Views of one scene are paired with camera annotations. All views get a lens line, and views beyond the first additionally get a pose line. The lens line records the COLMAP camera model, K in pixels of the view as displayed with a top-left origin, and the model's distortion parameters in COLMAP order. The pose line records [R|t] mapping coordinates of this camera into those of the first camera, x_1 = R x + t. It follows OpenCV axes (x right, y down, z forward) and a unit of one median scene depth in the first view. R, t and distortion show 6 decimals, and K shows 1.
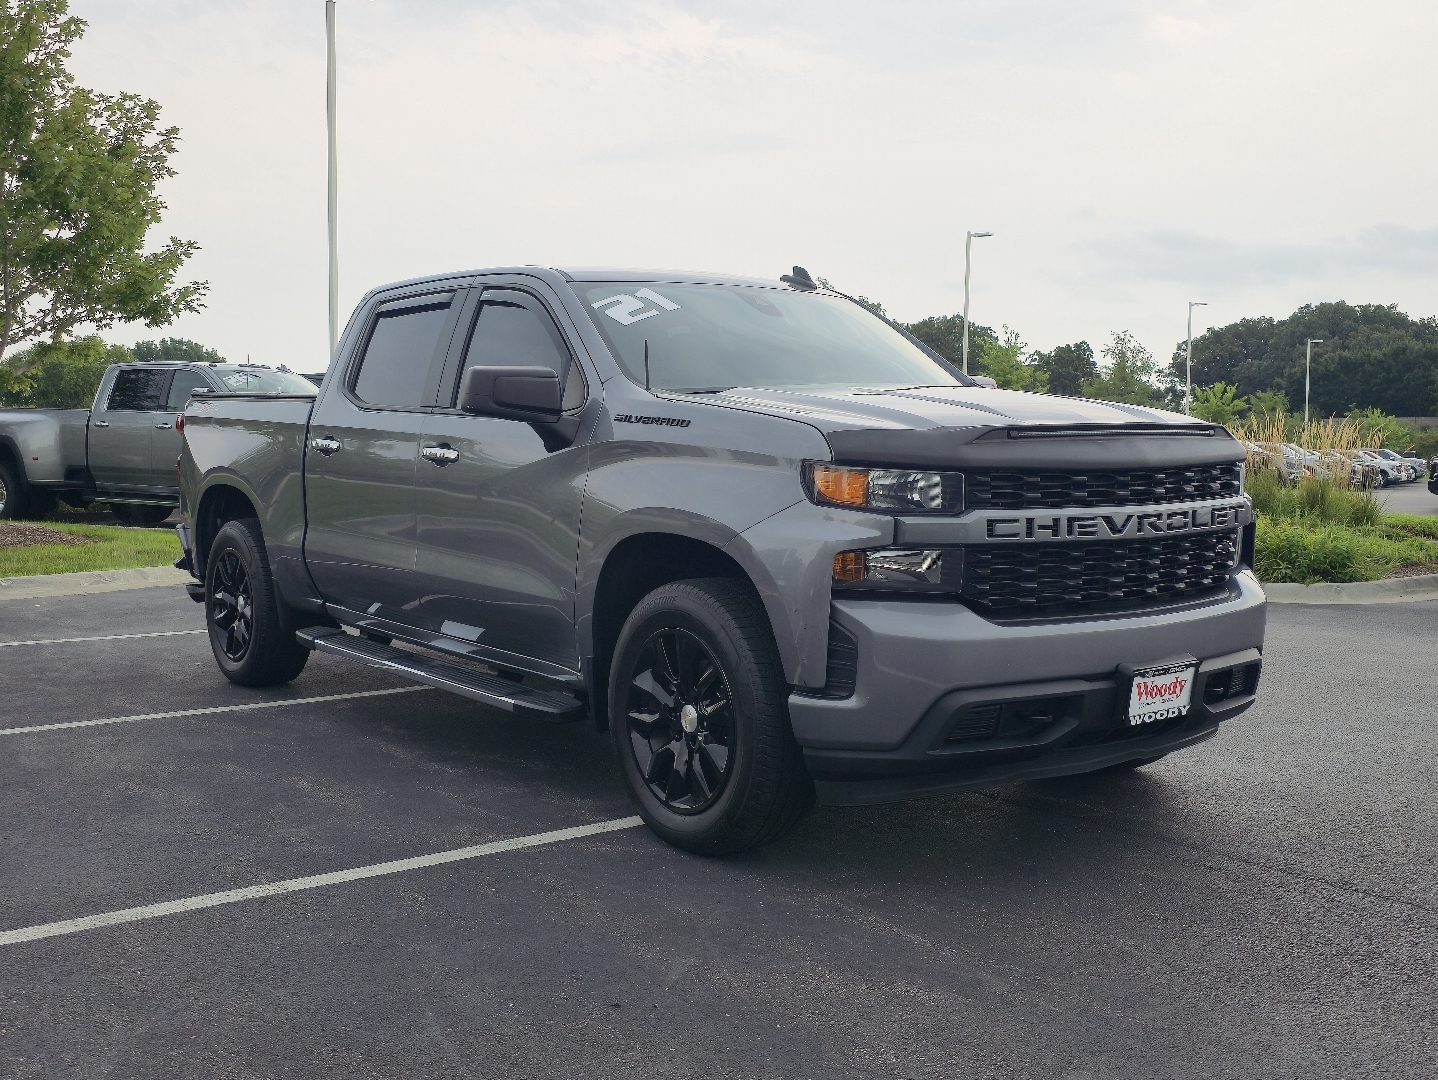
lens RADIAL K [[1533.7, 0, 719.0], [0, 1533.7, 540.0], [0, 0, 1]] dist [0.076126, -0.030997]
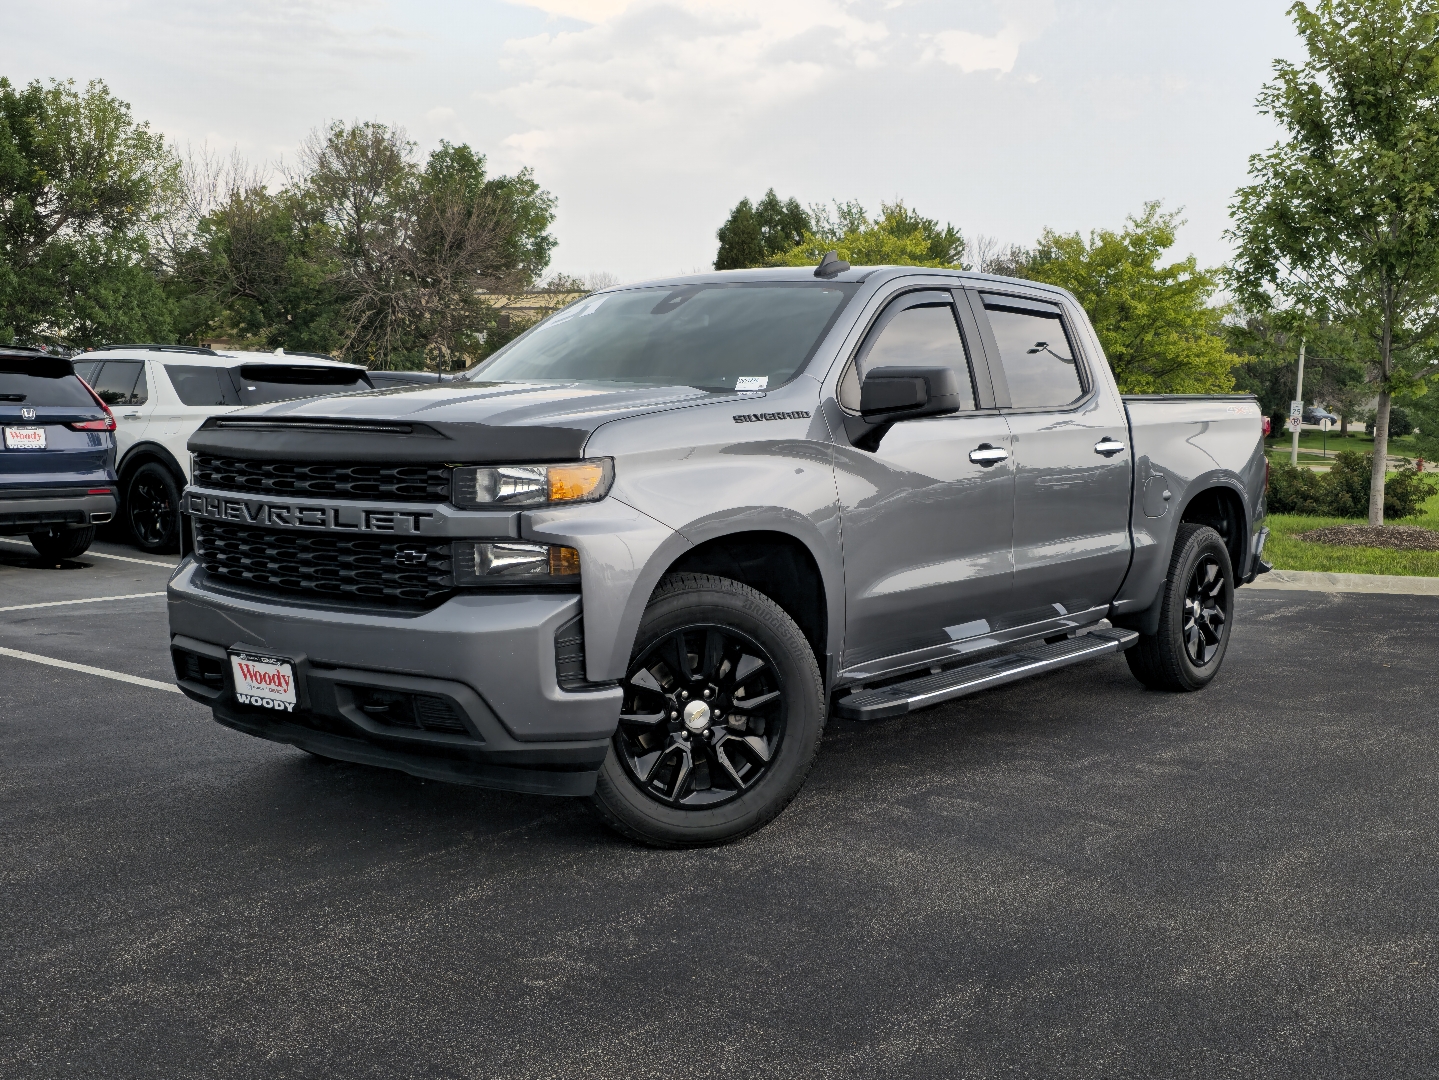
lens RADIAL K [[1534.8, 0, 719.5], [0, 1534.8, 540.0], [0, 0, 1]] dist [0.076126, -0.030997]
pose [[0.257140, 0.084313, -0.962689, 1.342679], [-0.091629, 0.993826, 0.062565, -0.084747], [0.962020, 0.072122, 0.263278, 1.018429]]
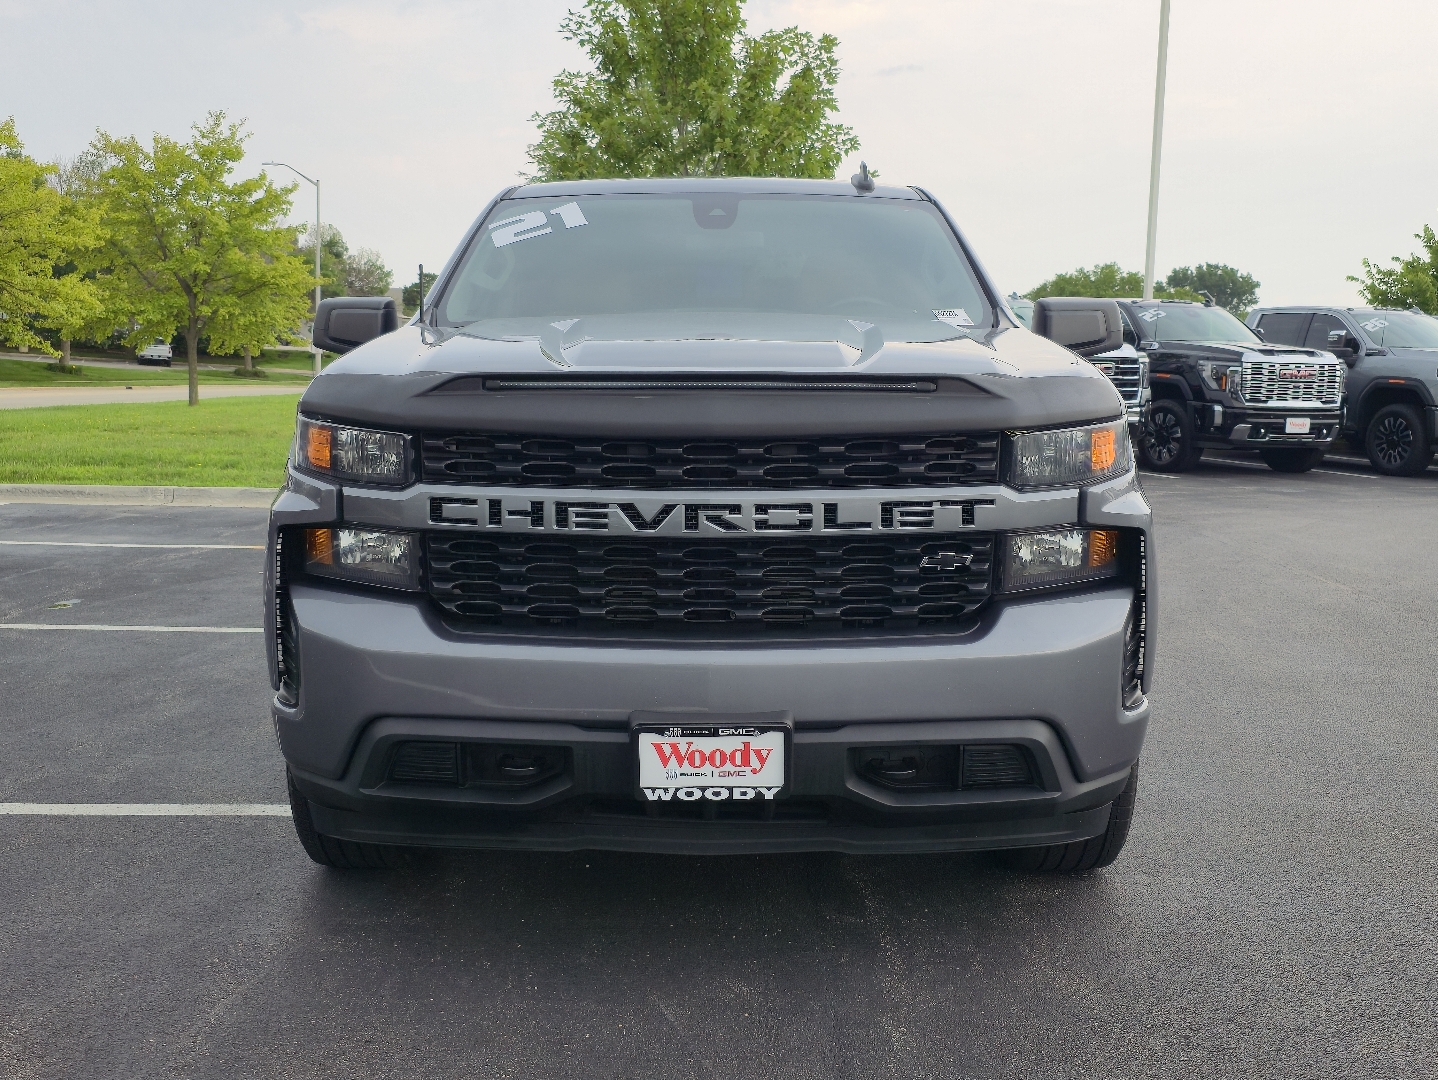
lens RADIAL K [[1533.7, 0, 719.0], [0, 1533.7, 540.0], [0, 0, 1]] dist [0.076126, -0.030997]
pose [[0.798300, 0.079424, -0.597000, 0.697050], [-0.050969, 0.996620, 0.064434, -0.045590], [0.600099, -0.021009, 0.799650, 0.453059]]
